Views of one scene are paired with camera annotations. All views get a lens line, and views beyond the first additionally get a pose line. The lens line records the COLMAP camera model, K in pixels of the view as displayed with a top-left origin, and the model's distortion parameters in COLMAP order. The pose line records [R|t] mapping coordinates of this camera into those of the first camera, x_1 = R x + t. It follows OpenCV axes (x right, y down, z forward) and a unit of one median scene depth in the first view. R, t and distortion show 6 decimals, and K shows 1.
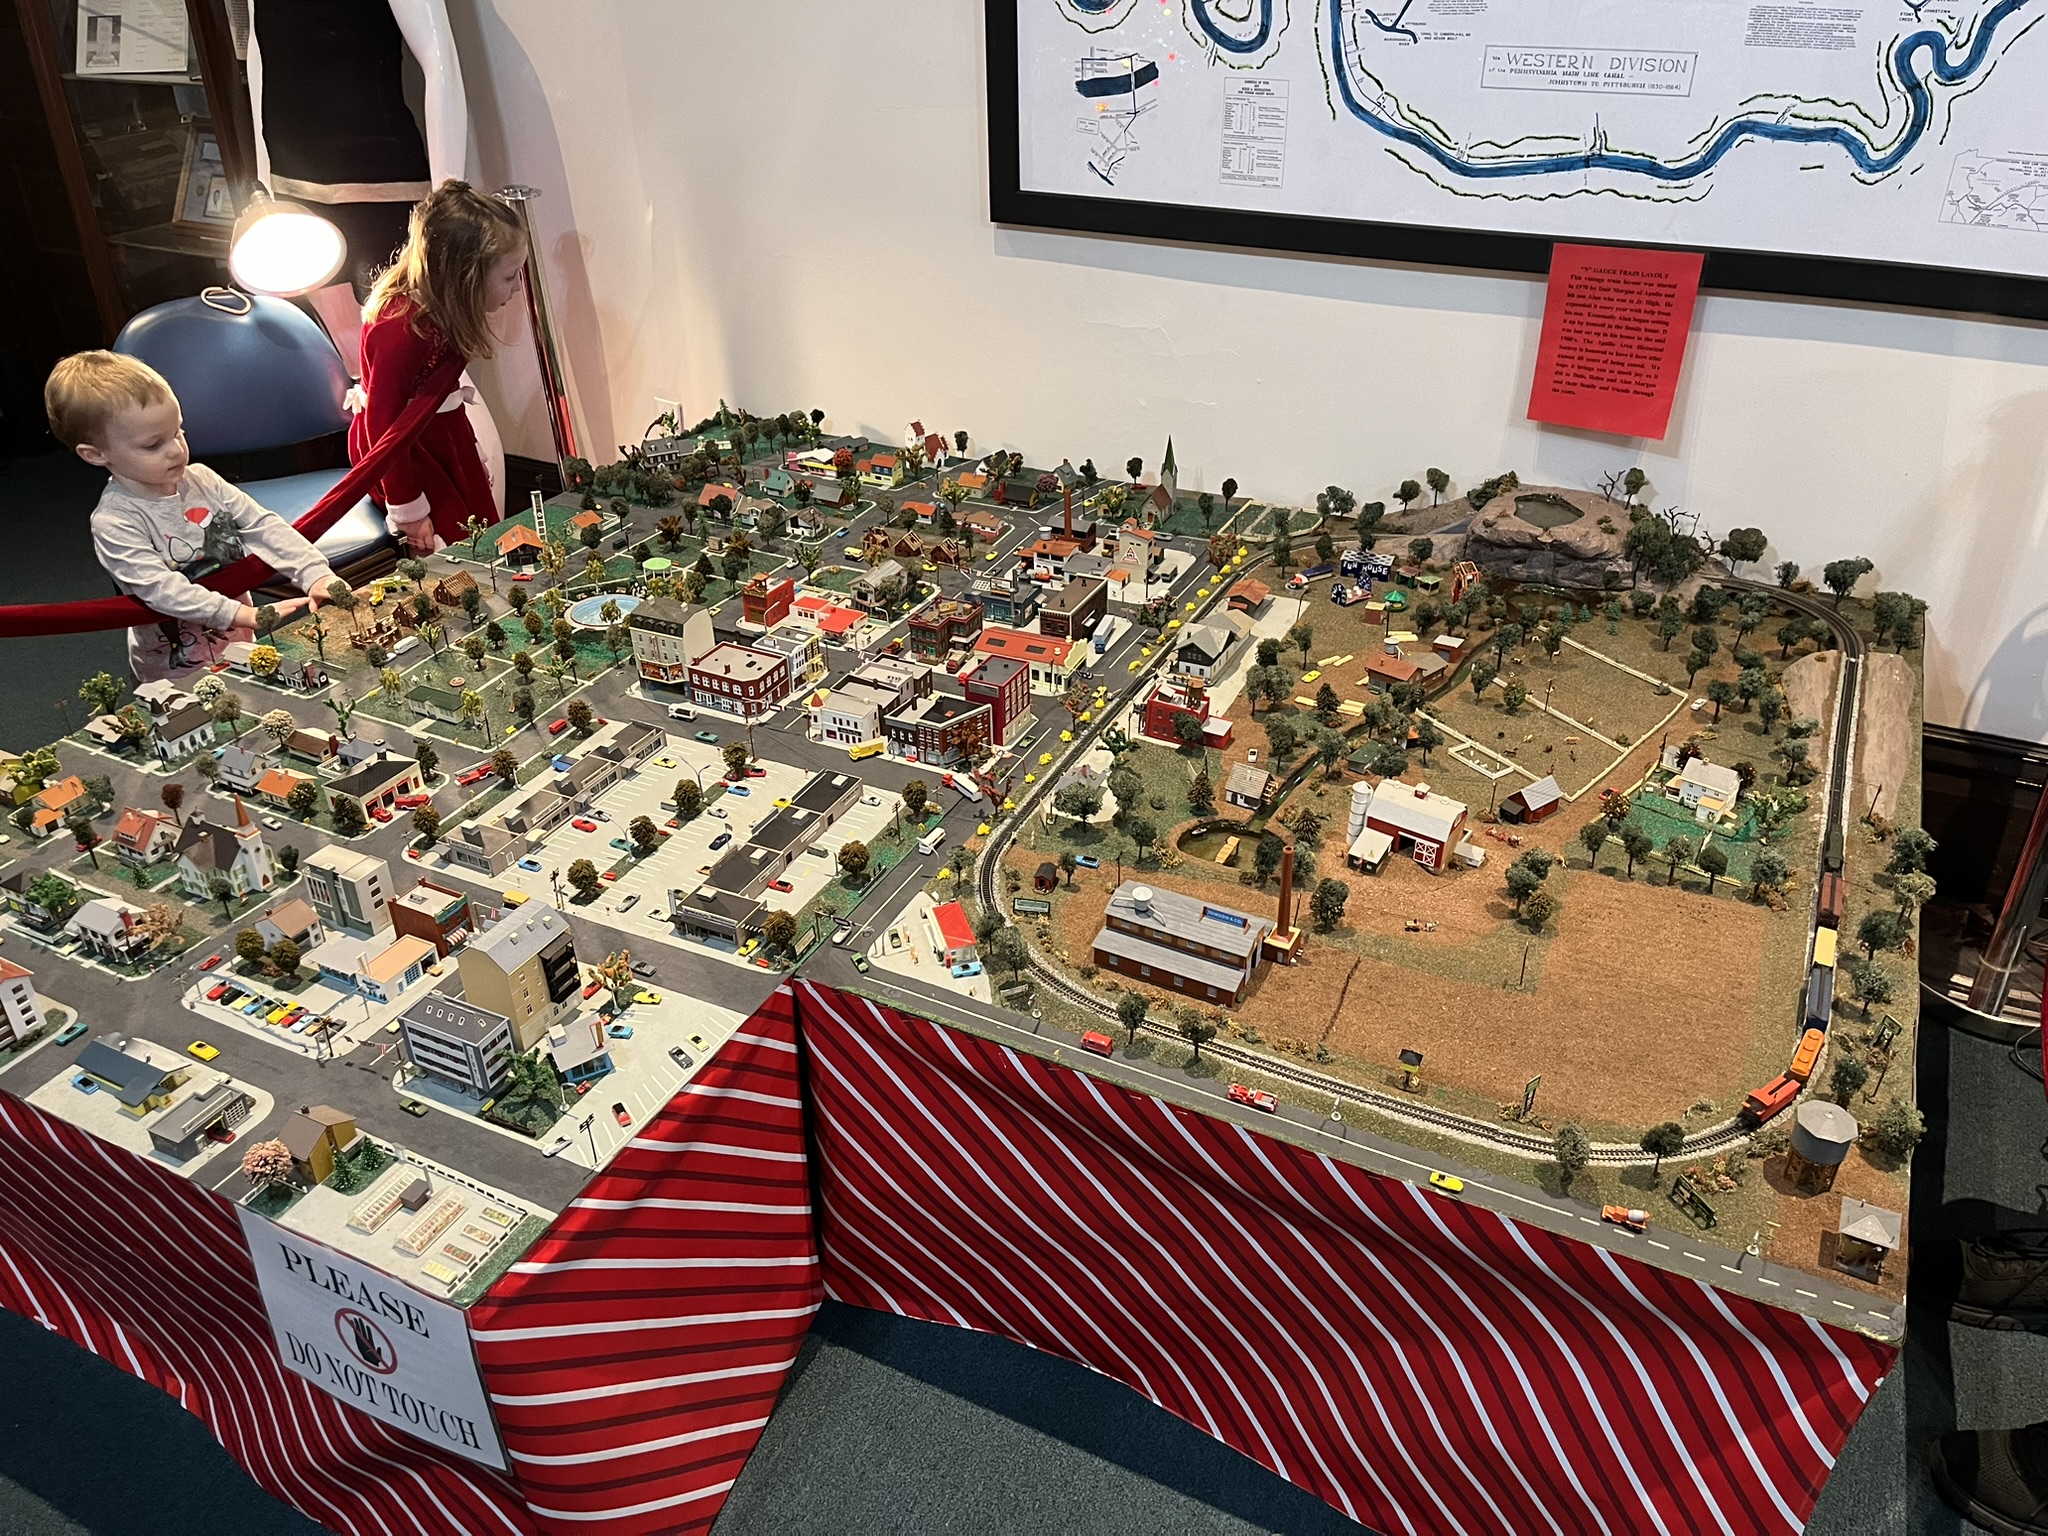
lens RADIAL K [[1535.3, 0, 1001.8], [0, 1535.3, 764.7], [0, 0, 1]] dist [0.062960, -0.073768]
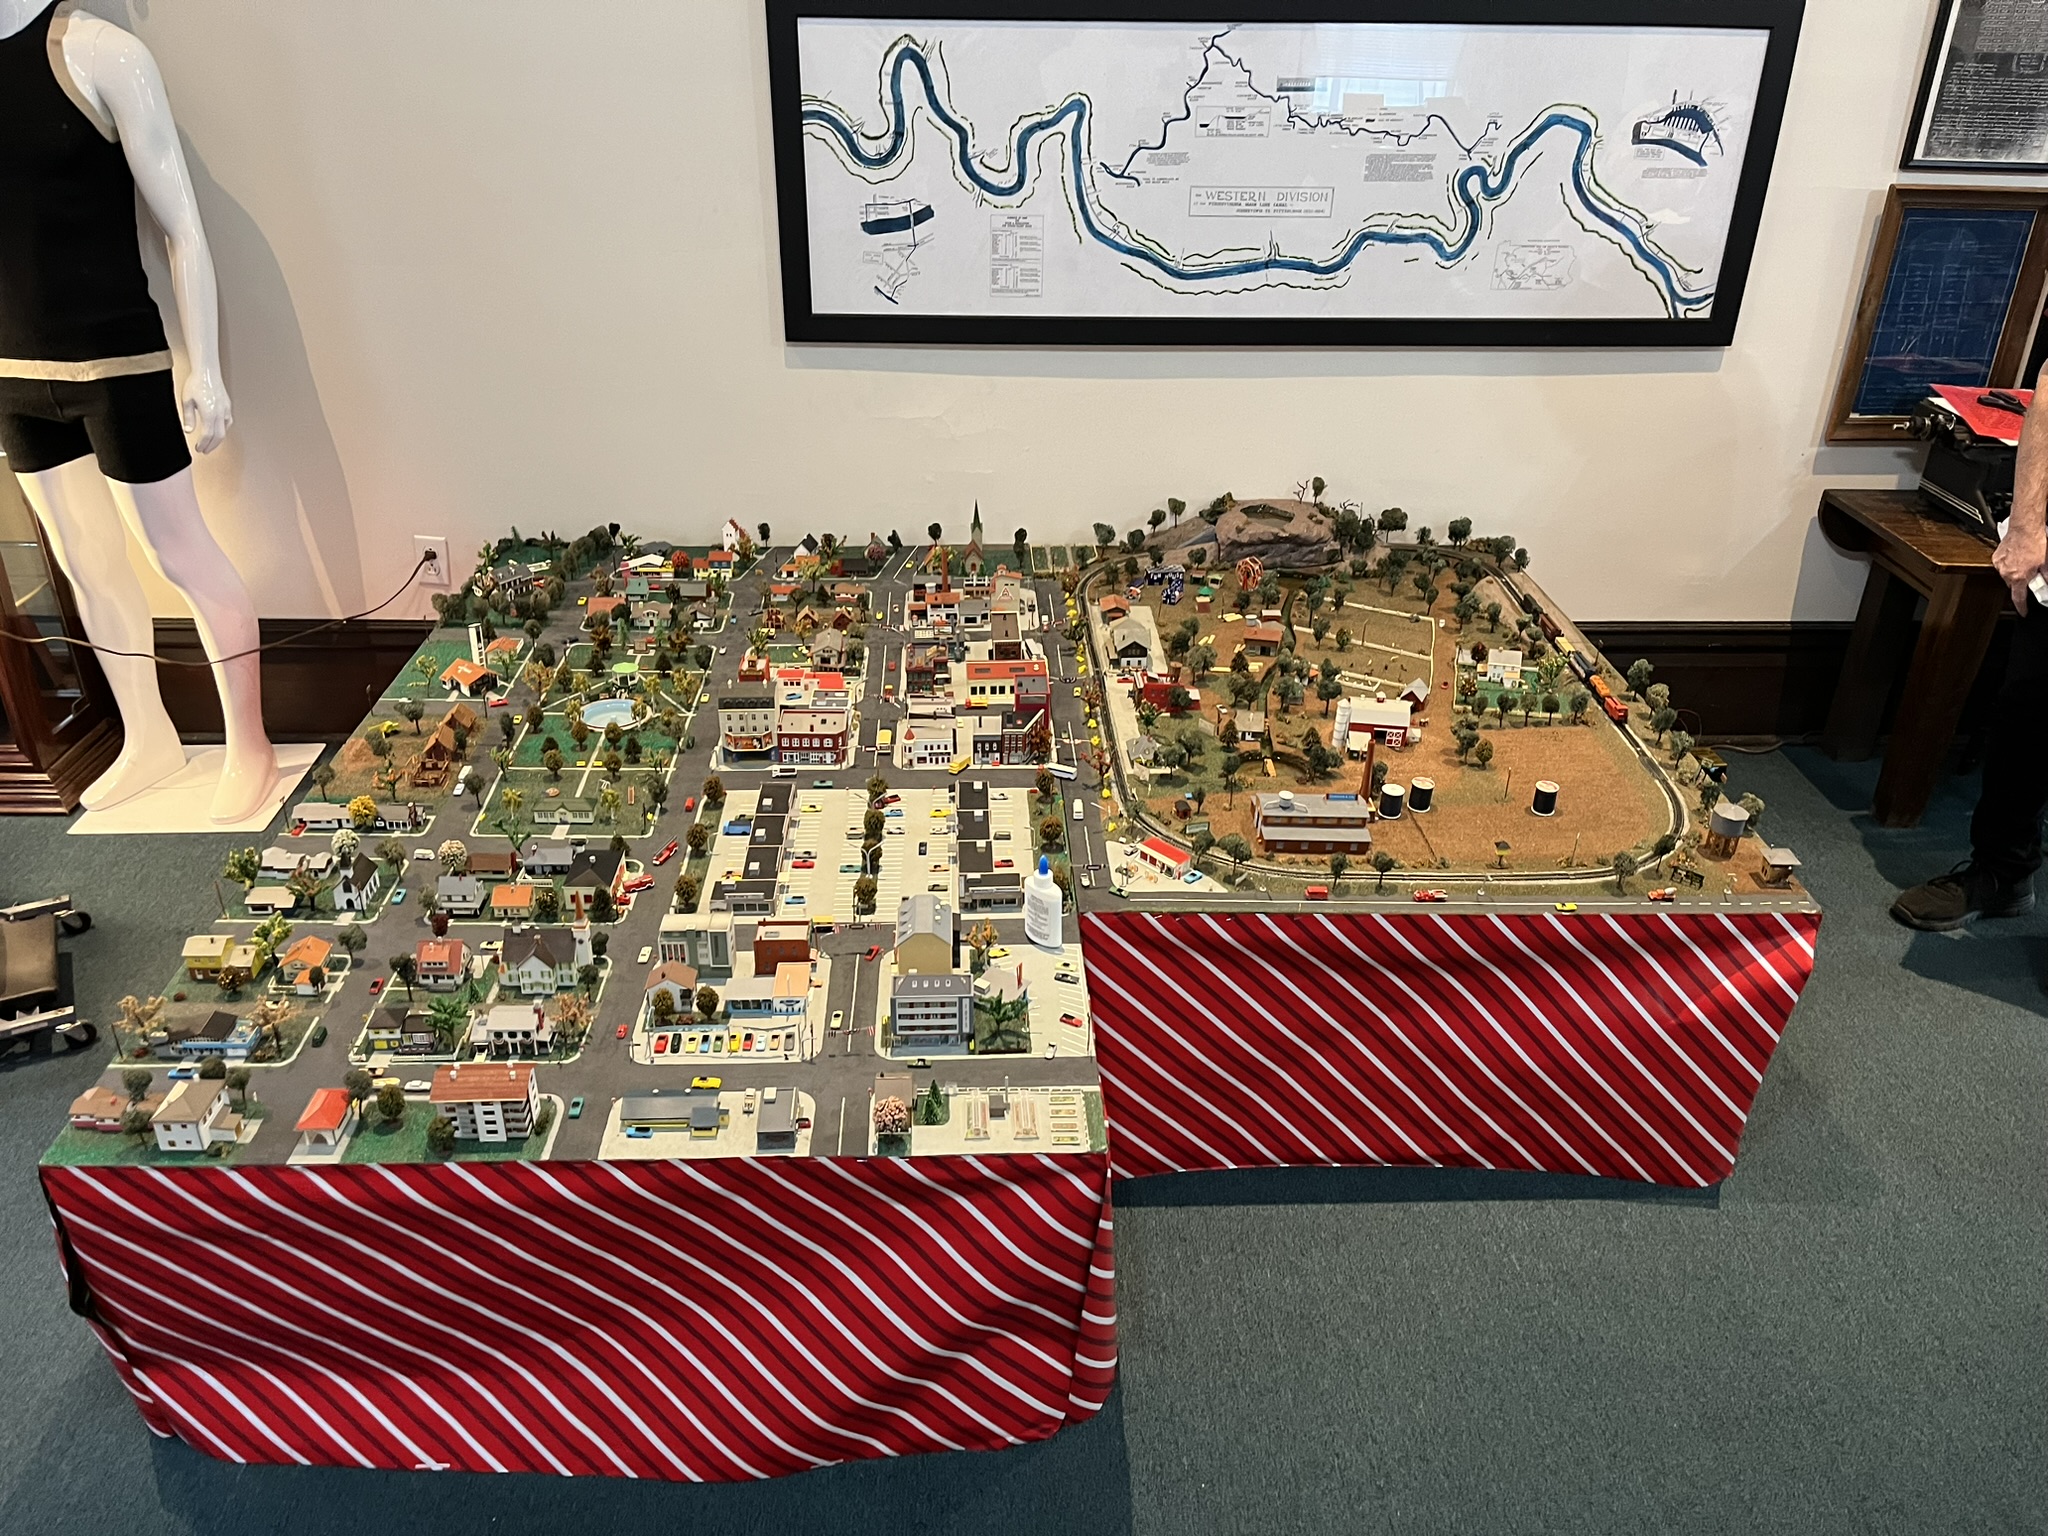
lens RADIAL K [[1535.3, 0, 1029.3], [0, 1535.3, 778.8], [0, 0, 1]] dist [0.062960, -0.073768]
pose [[0.874038, -0.206169, 0.439946, -0.517952], [0.226819, 0.973920, 0.005782, 0.006385], [-0.429664, 0.094734, 0.898005, -0.114758]]
